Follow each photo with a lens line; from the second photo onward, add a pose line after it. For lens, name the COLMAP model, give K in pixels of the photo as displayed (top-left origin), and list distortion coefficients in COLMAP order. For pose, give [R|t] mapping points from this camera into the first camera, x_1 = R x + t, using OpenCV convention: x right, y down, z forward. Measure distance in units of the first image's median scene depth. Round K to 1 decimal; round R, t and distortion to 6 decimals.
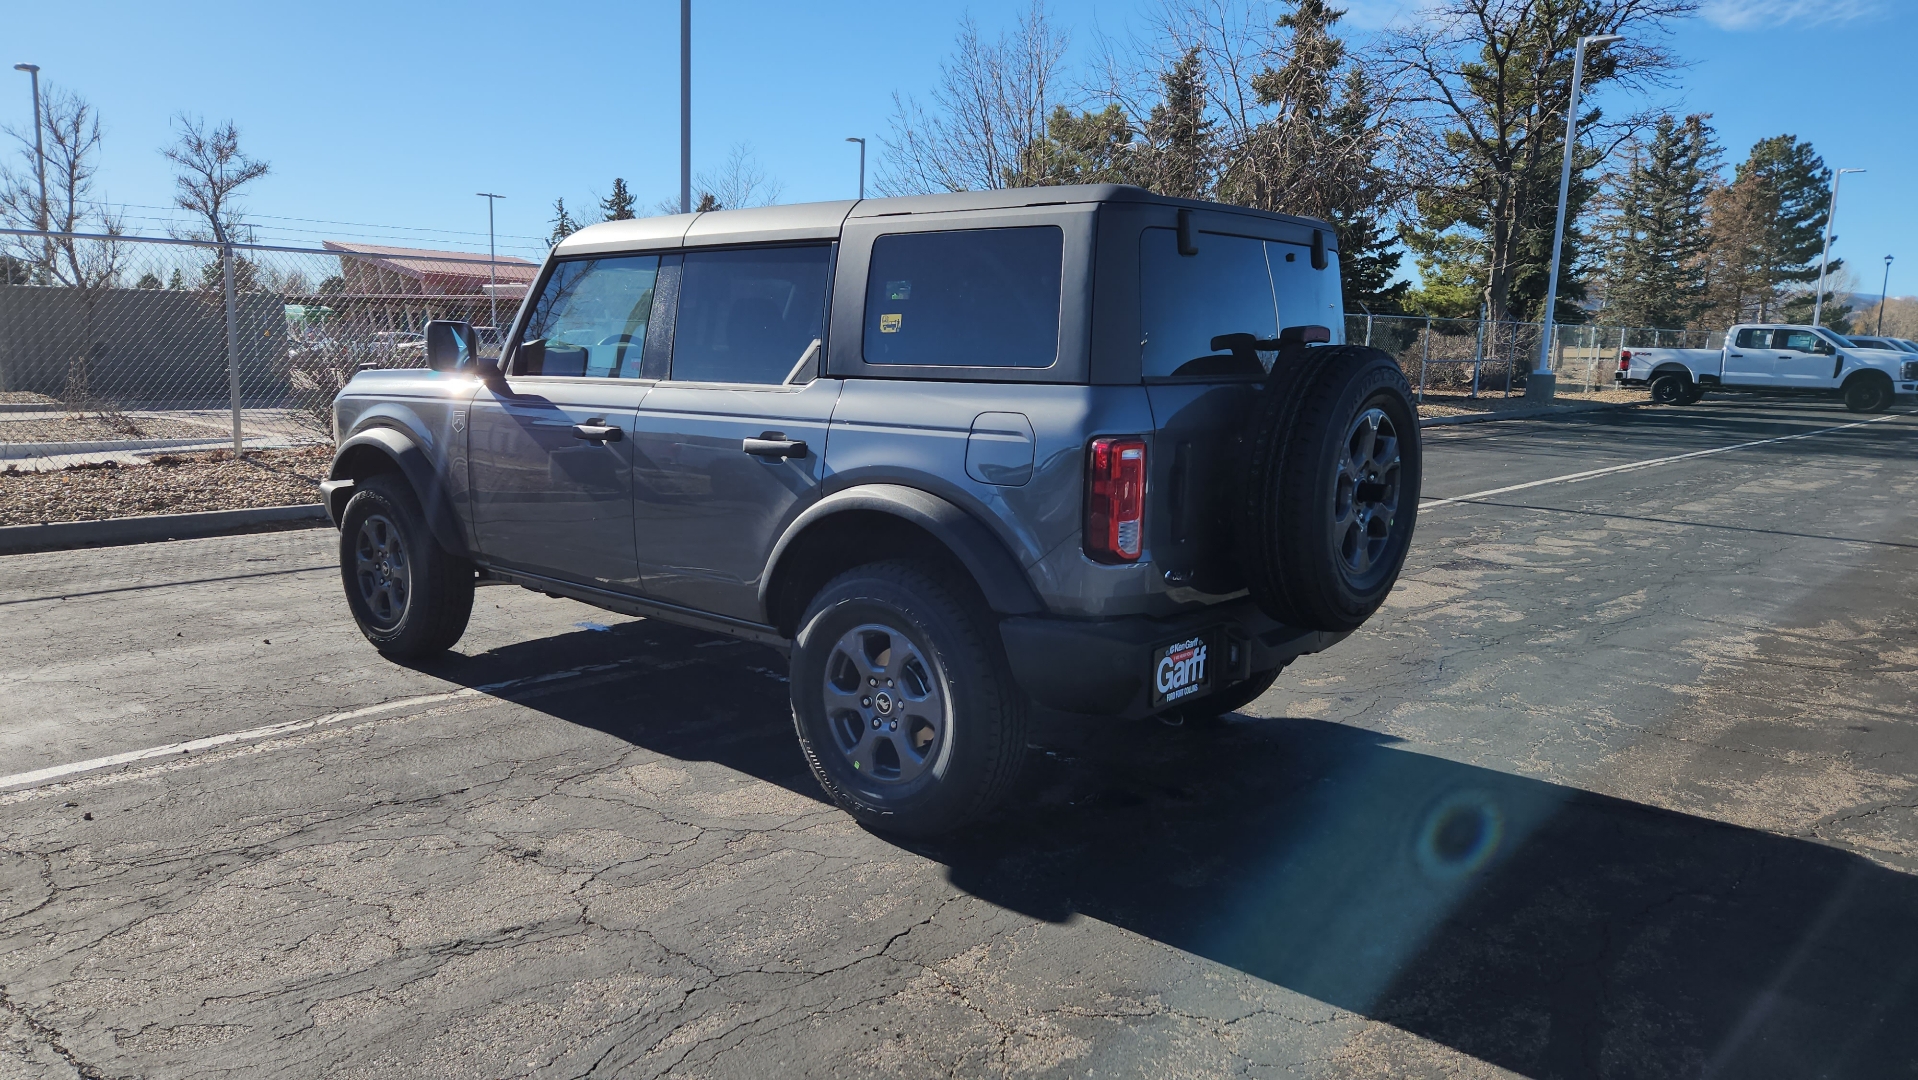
lens RADIAL K [[1270.7, 0, 925.9], [0, 1270.7, 537.5], [0, 0, 1]] dist [0.070235, -0.051651]
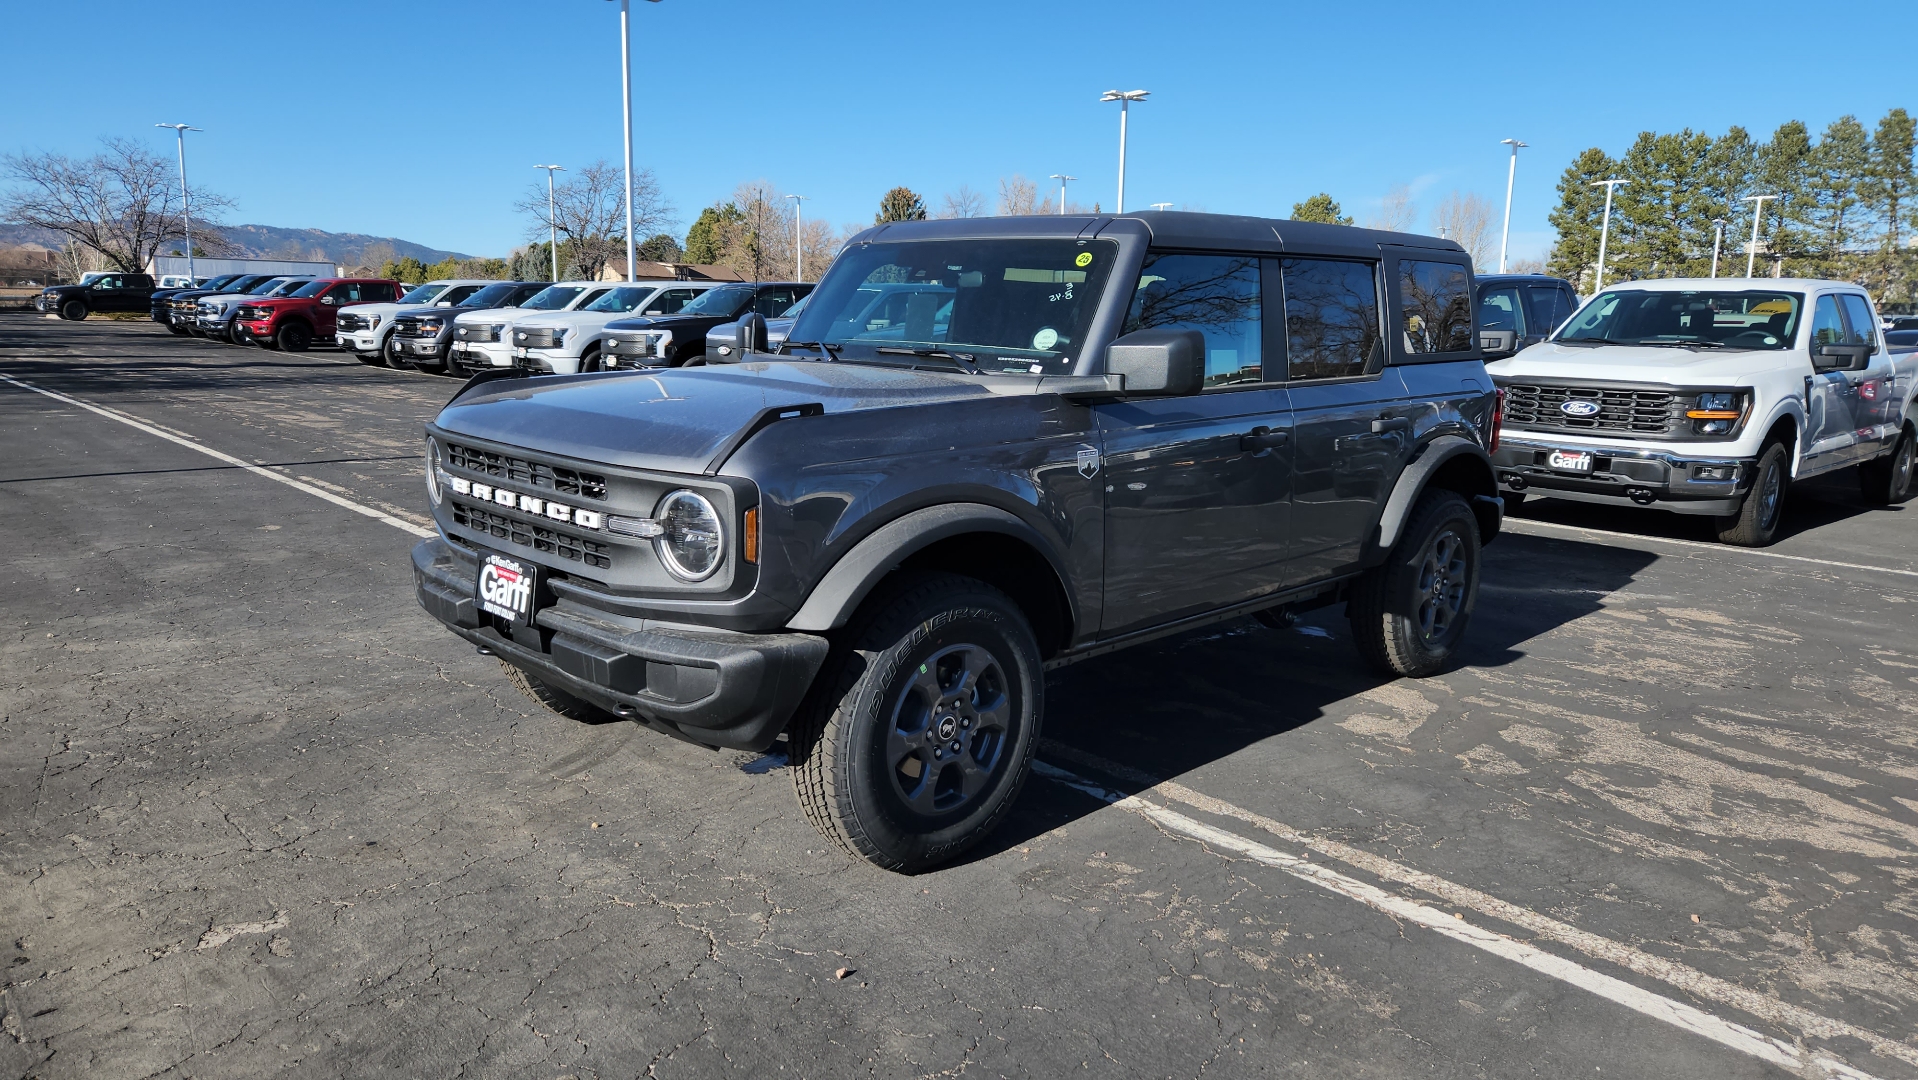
lens RADIAL K [[1285.8, 0, 930.2], [0, 1285.8, 548.2], [0, 0, 1]] dist [0.073325, -0.058413]
pose [[0.079216, -0.198981, 0.976796, -1.159867], [0.132598, 0.973272, 0.187510, -0.204078], [-0.987999, 0.114667, 0.103484, 1.072476]]
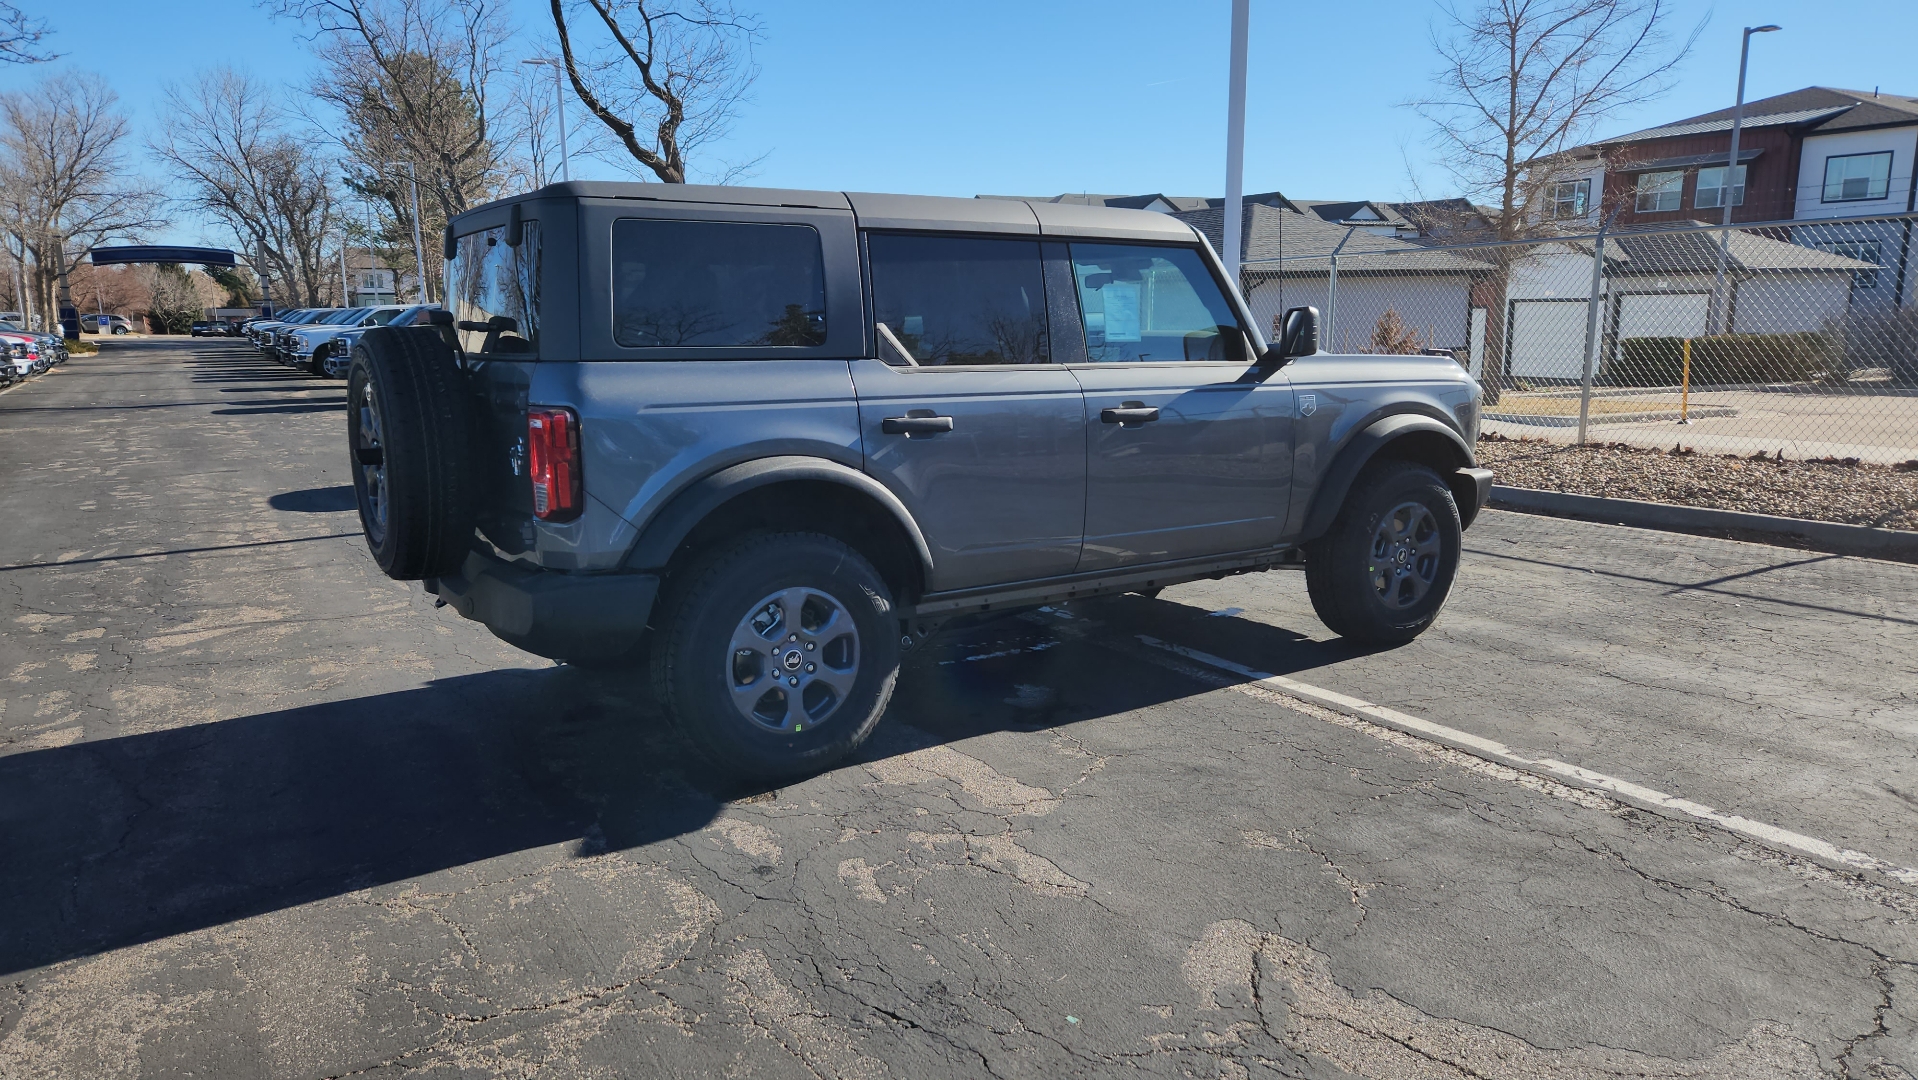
lens RADIAL K [[1276.4, 0, 932.4], [0, 1276.4, 550.1], [0, 0, 1]] dist [0.068869, -0.059090]
pose [[-0.275051, 0.151023, -0.949494, 0.971054], [-0.139143, 0.970935, 0.194741, -0.182827], [0.951308, 0.185679, -0.246043, 1.312170]]
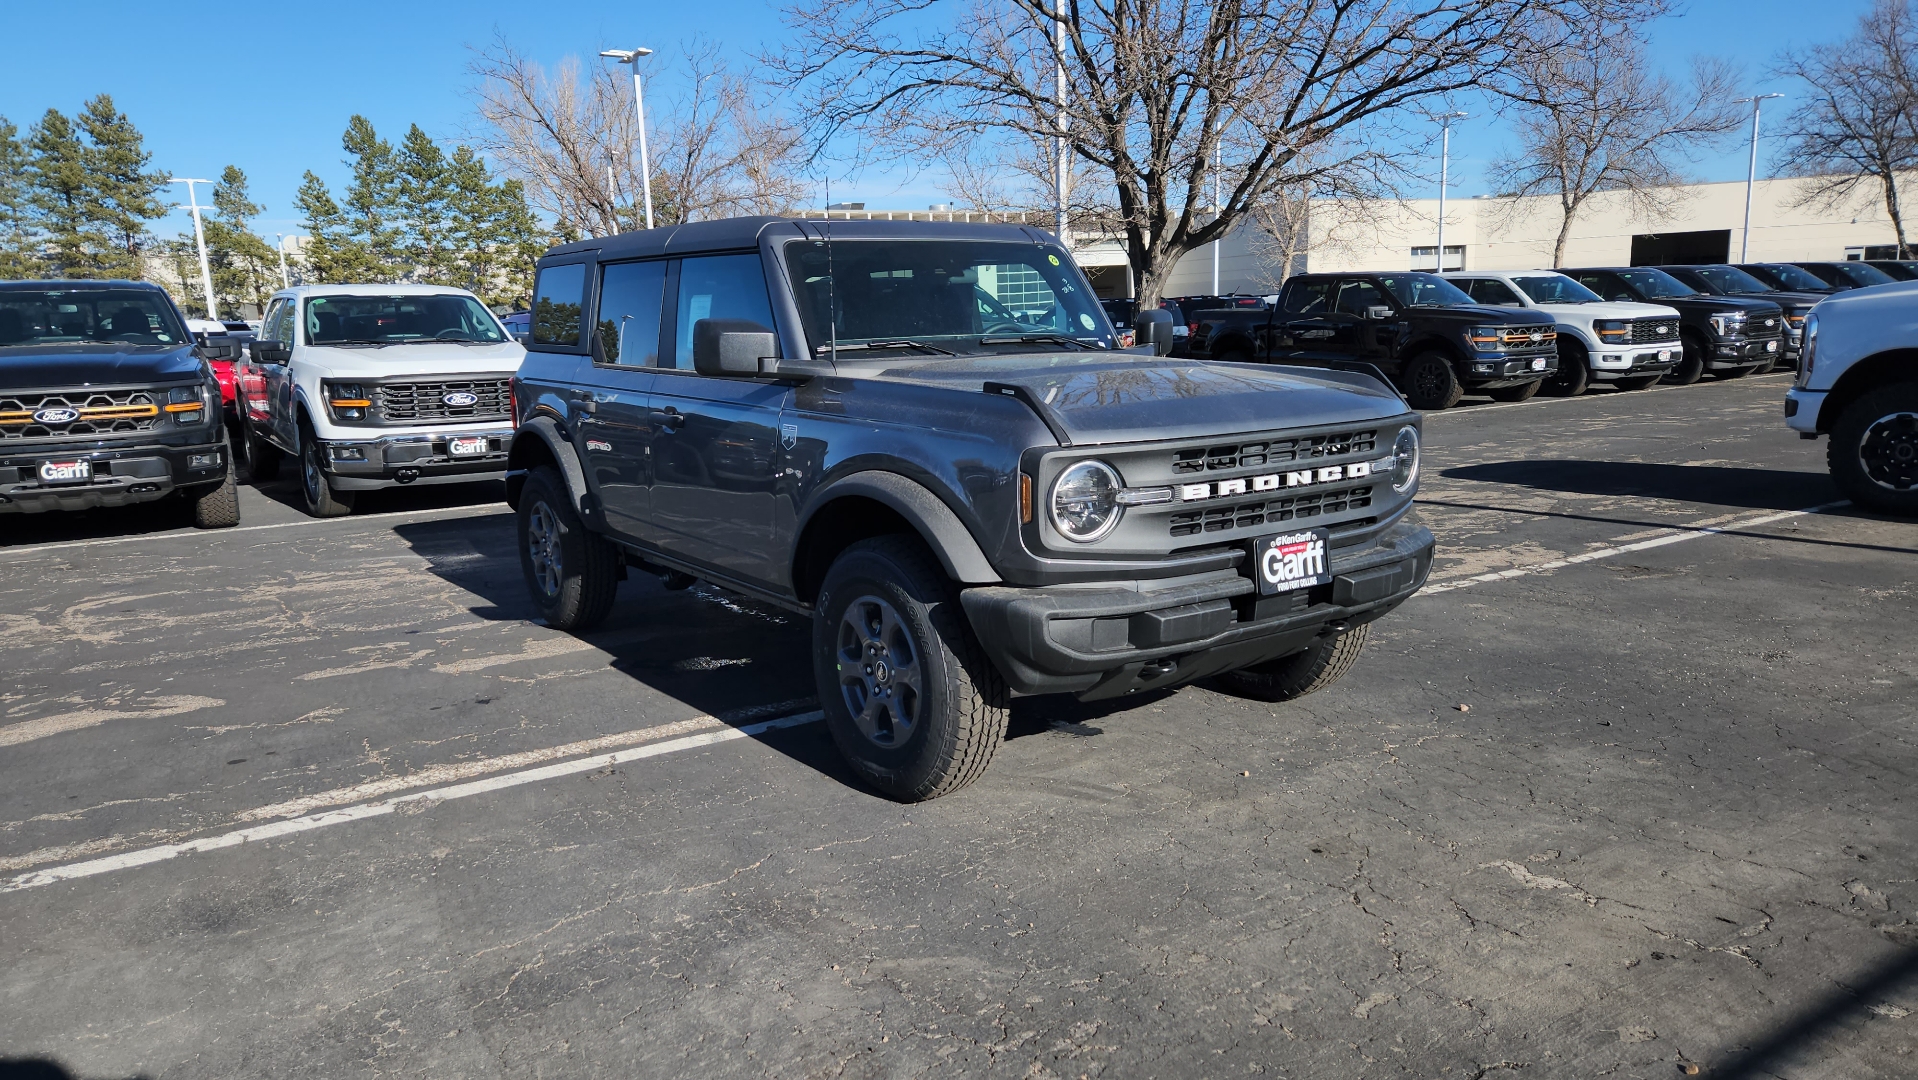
lens RADIAL K [[1287.0, 0, 926.5], [0, 1287.0, 569.0], [0, 0, 1]] dist [0.075082, -0.059914]
pose [[-0.972107, -0.039268, 0.231229, -0.445595], [0.043062, 0.939243, 0.340542, -0.346272], [-0.230553, 0.341000, -0.911353, 2.135727]]
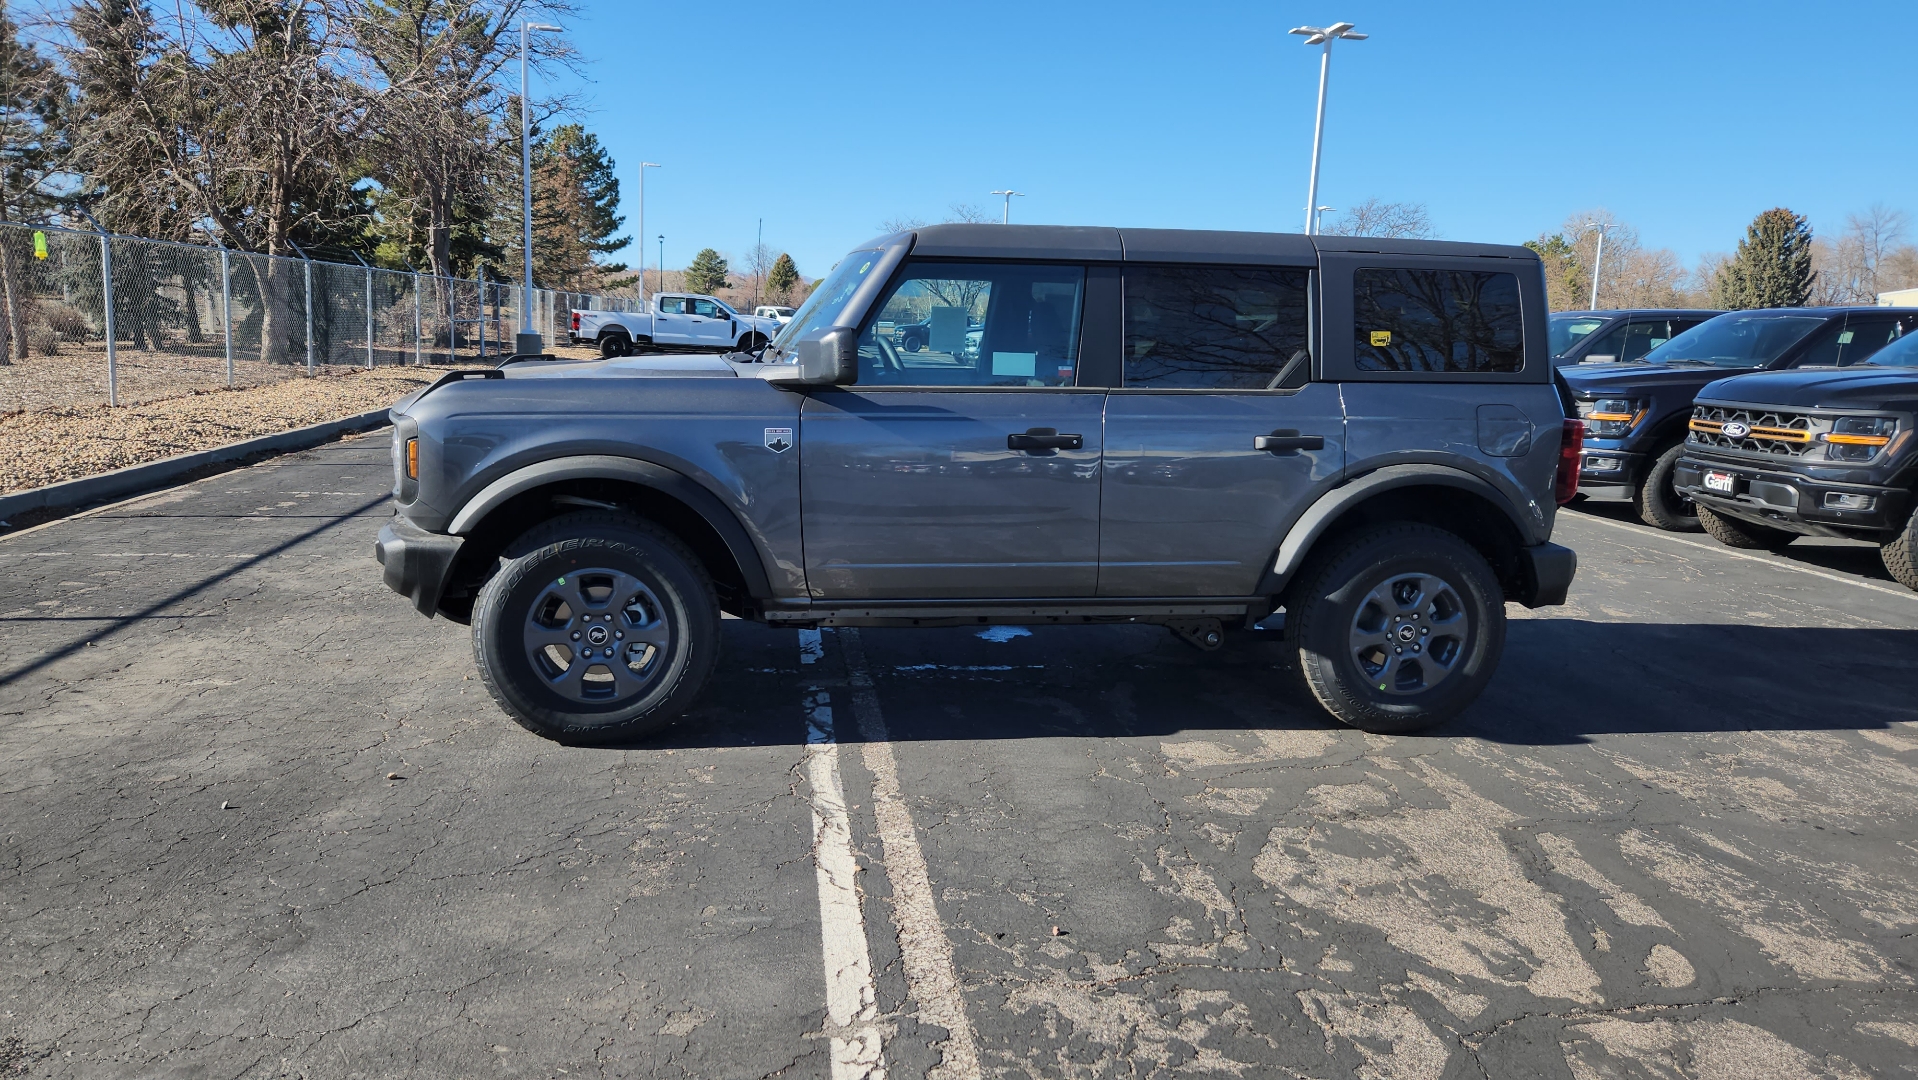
lens RADIAL K [[1279.8, 0, 918.6], [0, 1279.8, 534.2], [0, 0, 1]] dist [0.071668, -0.055378]
pose [[0.637174, -0.120947, 0.761171, -1.012155], [0.095302, 0.992395, 0.077910, -0.090271], [-0.764805, 0.022899, 0.643855, 0.402113]]
